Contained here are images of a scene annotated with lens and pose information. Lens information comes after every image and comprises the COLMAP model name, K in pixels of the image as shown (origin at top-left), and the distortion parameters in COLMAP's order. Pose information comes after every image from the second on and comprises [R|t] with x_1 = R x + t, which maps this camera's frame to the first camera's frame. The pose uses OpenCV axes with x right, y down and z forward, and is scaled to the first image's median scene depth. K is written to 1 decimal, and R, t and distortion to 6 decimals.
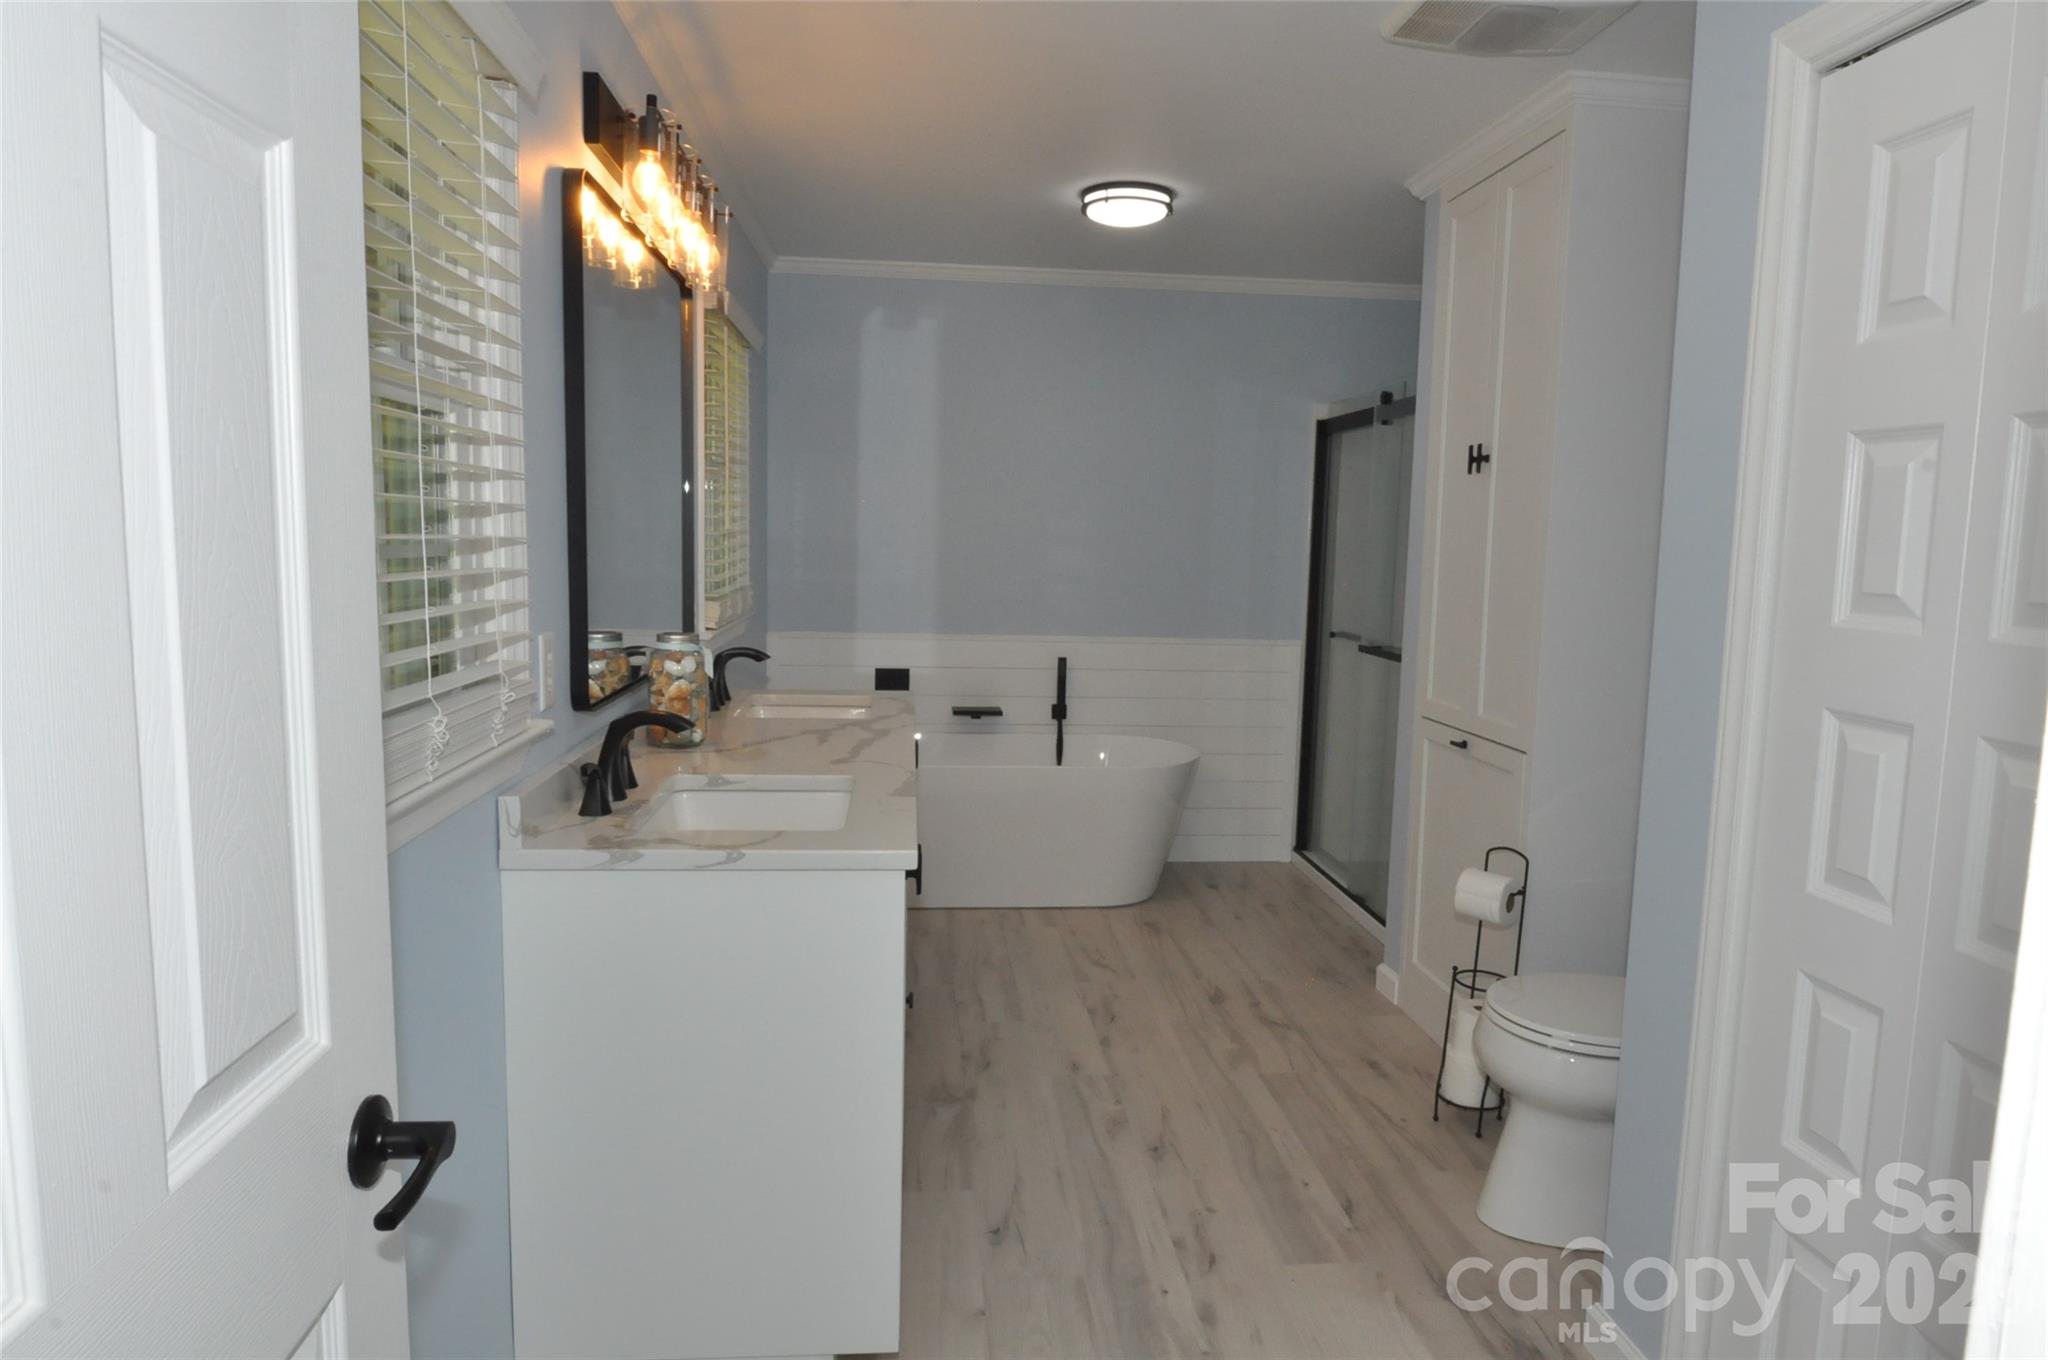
lens RADIAL K [[1242.8, 0, 1025.2], [0, 1242.8, 678.4], [0, 0, 1]] dist [-0.008148, -0.009202]
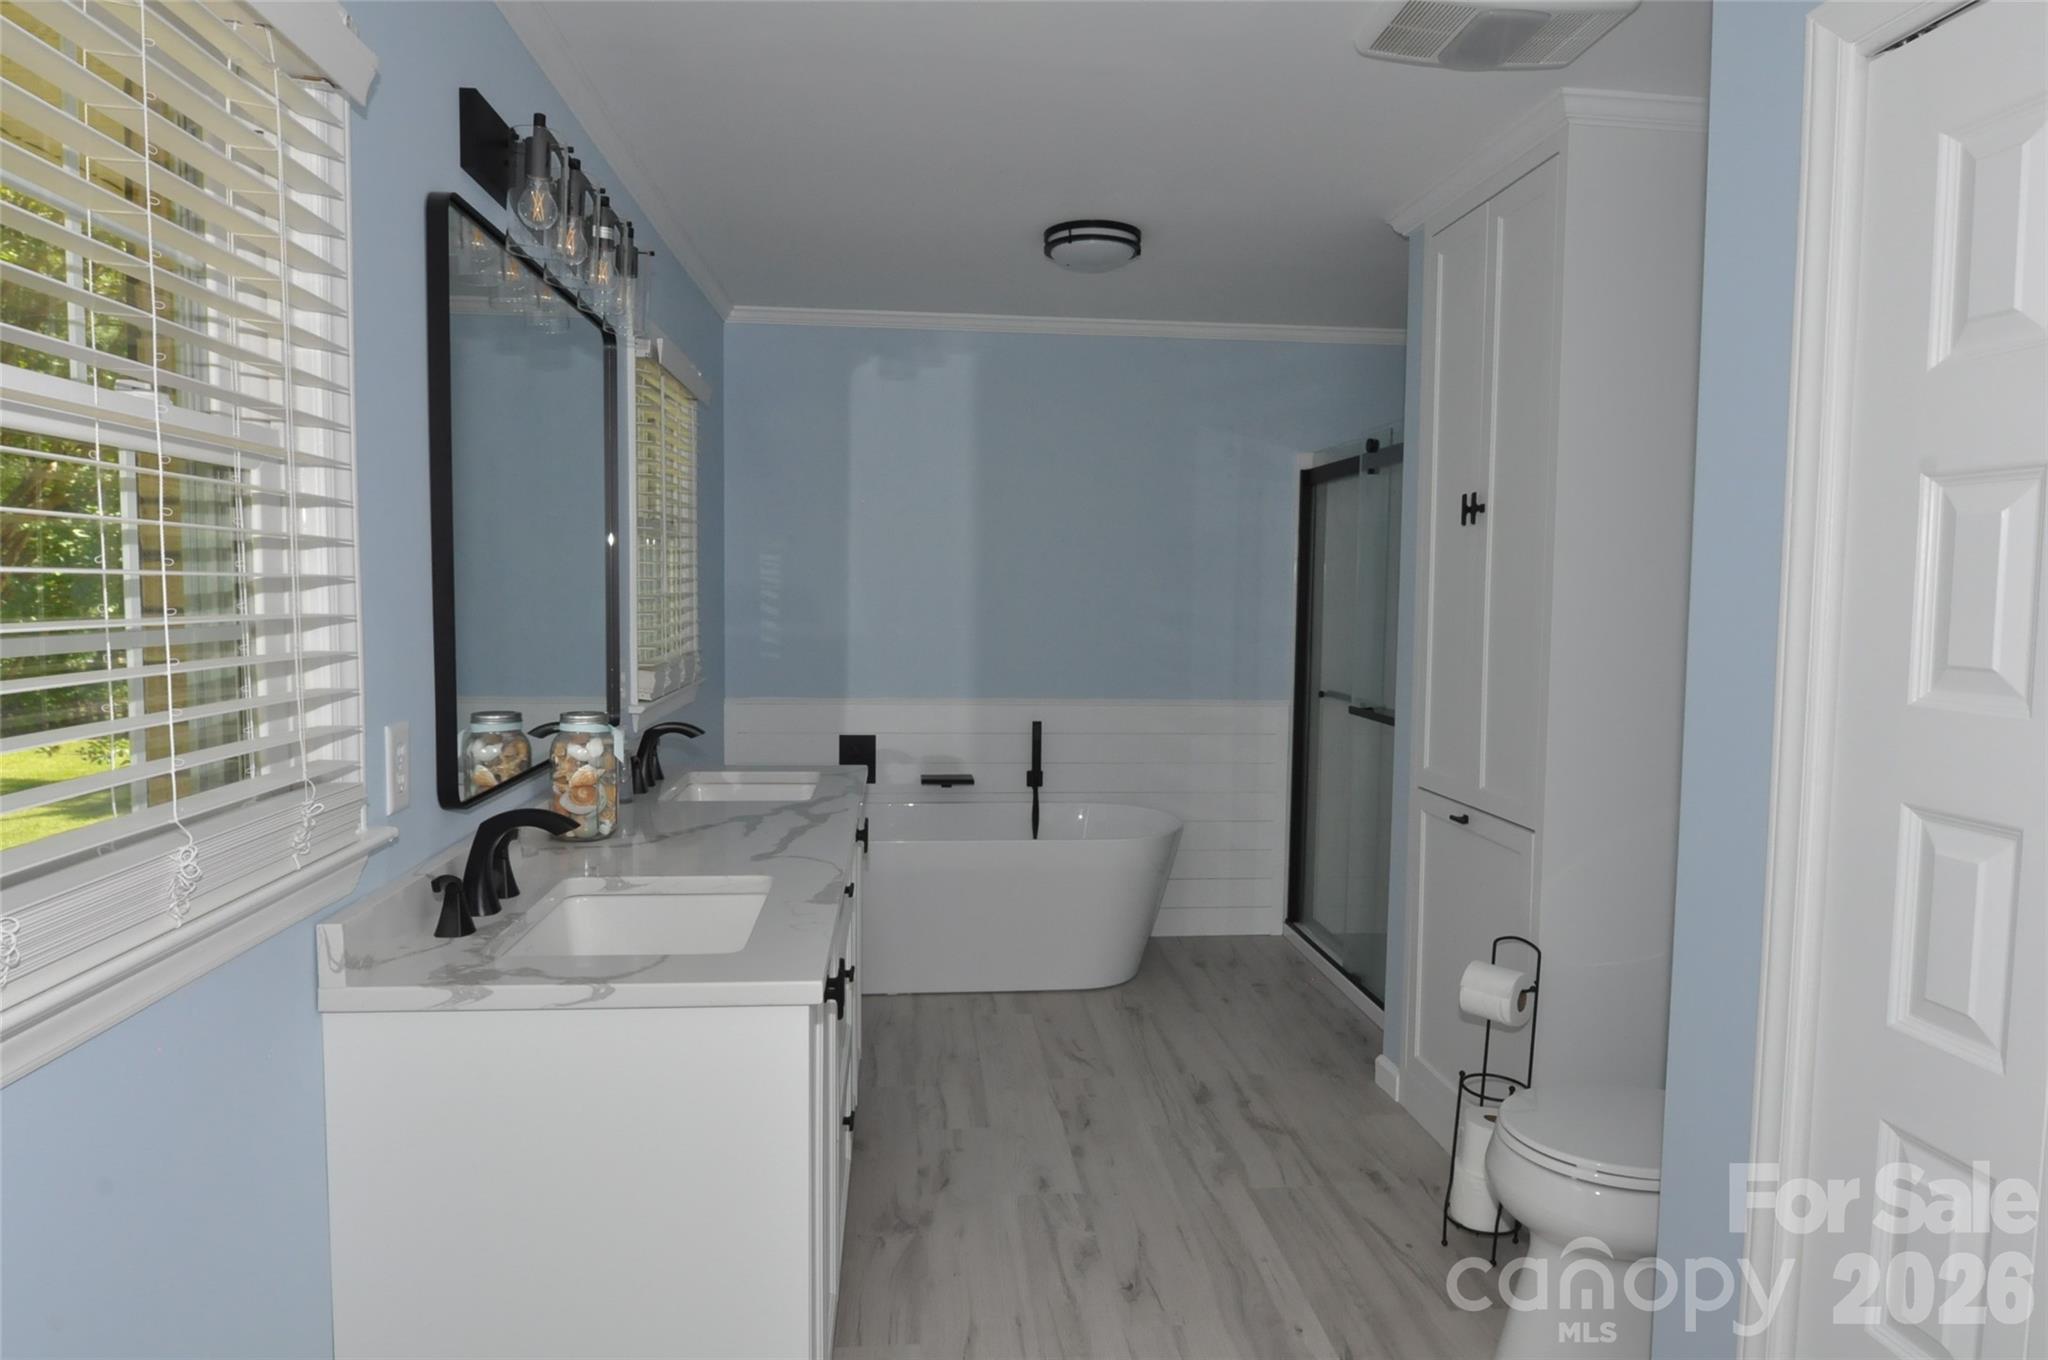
lens RADIAL K [[1242.8, 0, 1022.6], [0, 1242.8, 679.4], [0, 0, 1]] dist [-0.008148, -0.009202]
pose [[0.999932, -0.011260, 0.002894, 0.031381], [0.011371, 0.999071, -0.041556, -0.018474], [-0.002423, 0.041586, 0.999132, 0.099511]]
